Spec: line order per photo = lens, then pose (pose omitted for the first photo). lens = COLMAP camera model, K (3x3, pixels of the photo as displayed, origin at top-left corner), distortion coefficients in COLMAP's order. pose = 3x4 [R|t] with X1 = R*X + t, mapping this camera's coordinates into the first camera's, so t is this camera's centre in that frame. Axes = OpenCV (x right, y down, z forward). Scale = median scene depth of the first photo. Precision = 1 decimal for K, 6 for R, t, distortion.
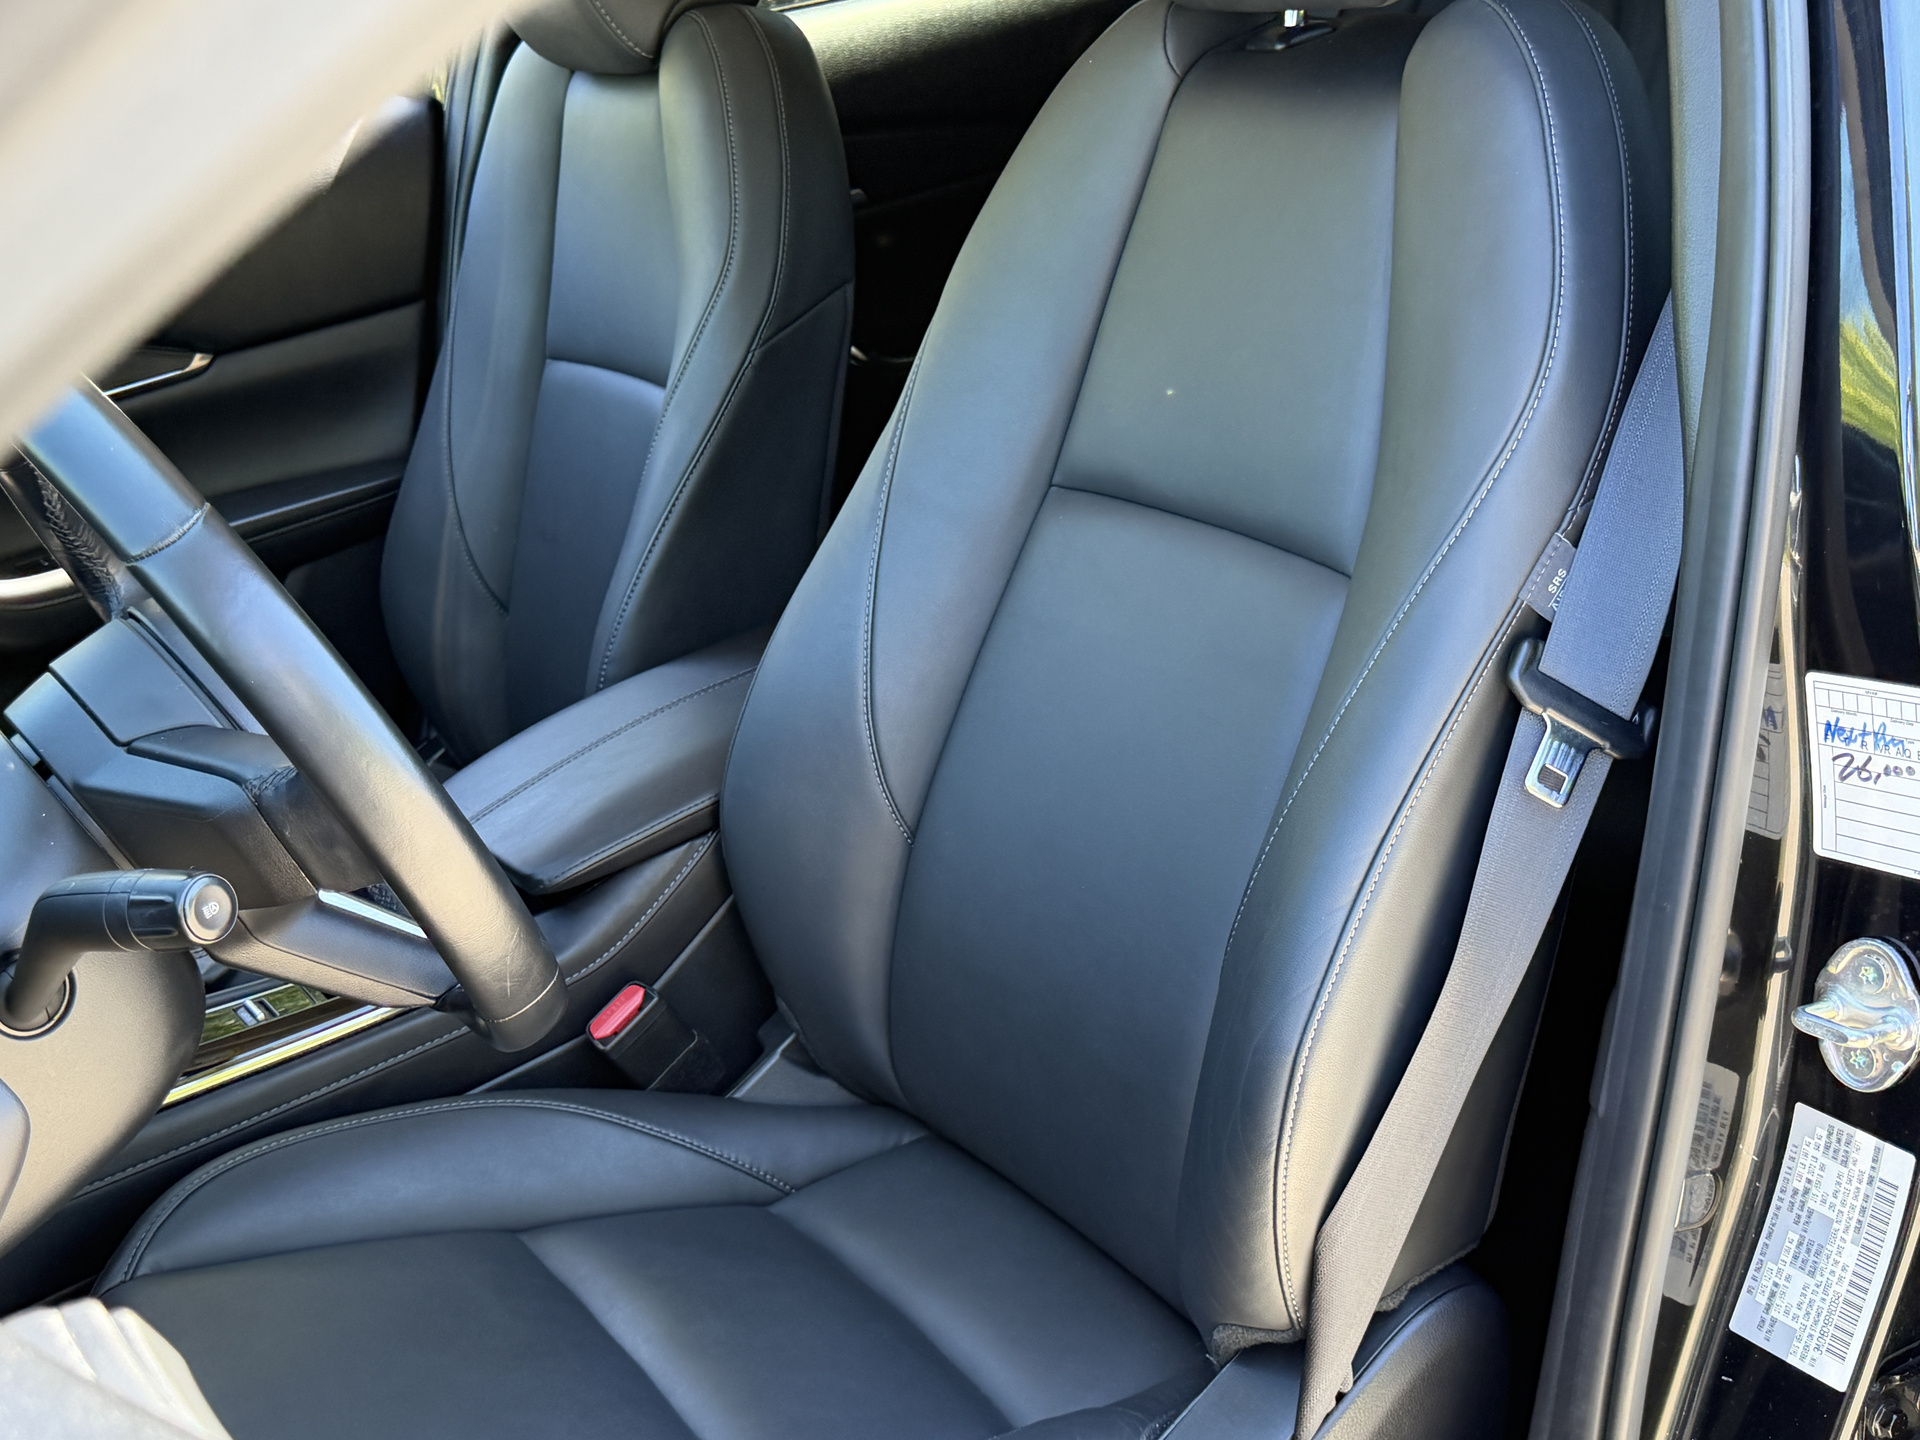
lens RADIAL K [[2348.8, 0, 960.0], [0, 2348.8, 720.0], [0, 0, 1]] dist [0.082861, -0.011762]
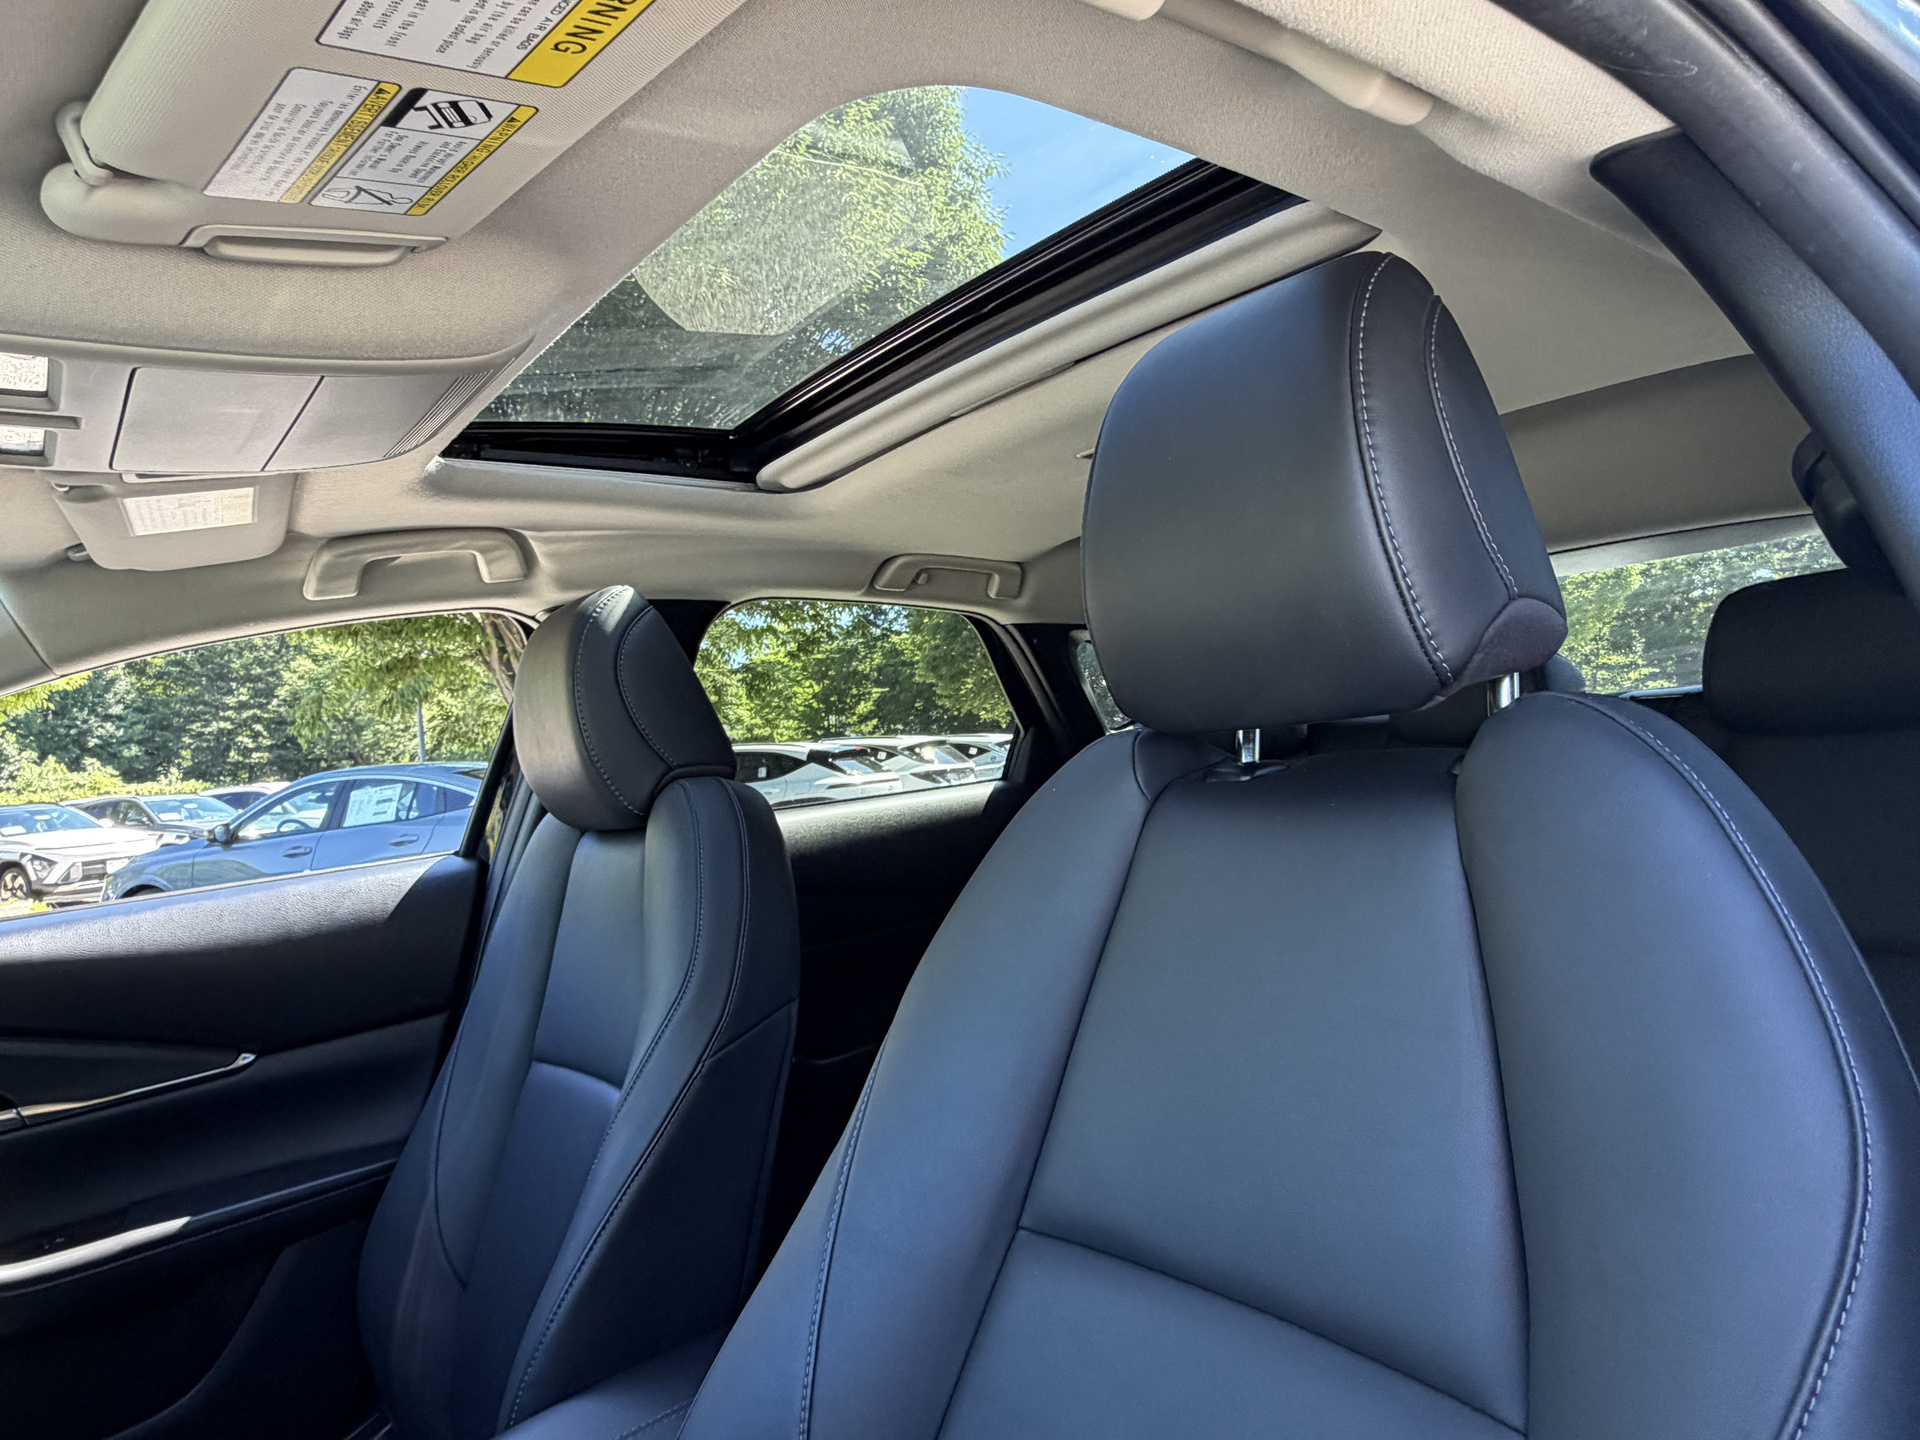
lens RADIAL K [[1172.9, 0, 960.0], [0, 1172.9, 720.0], [0, 0, 1]] dist [0.000693, 0.001447]
pose [[0.993523, 0.046091, 0.103861, -0.033159], [0.000729, 0.911435, -0.411443, -0.076426], [-0.113626, 0.408854, 0.905498, 0.424628]]
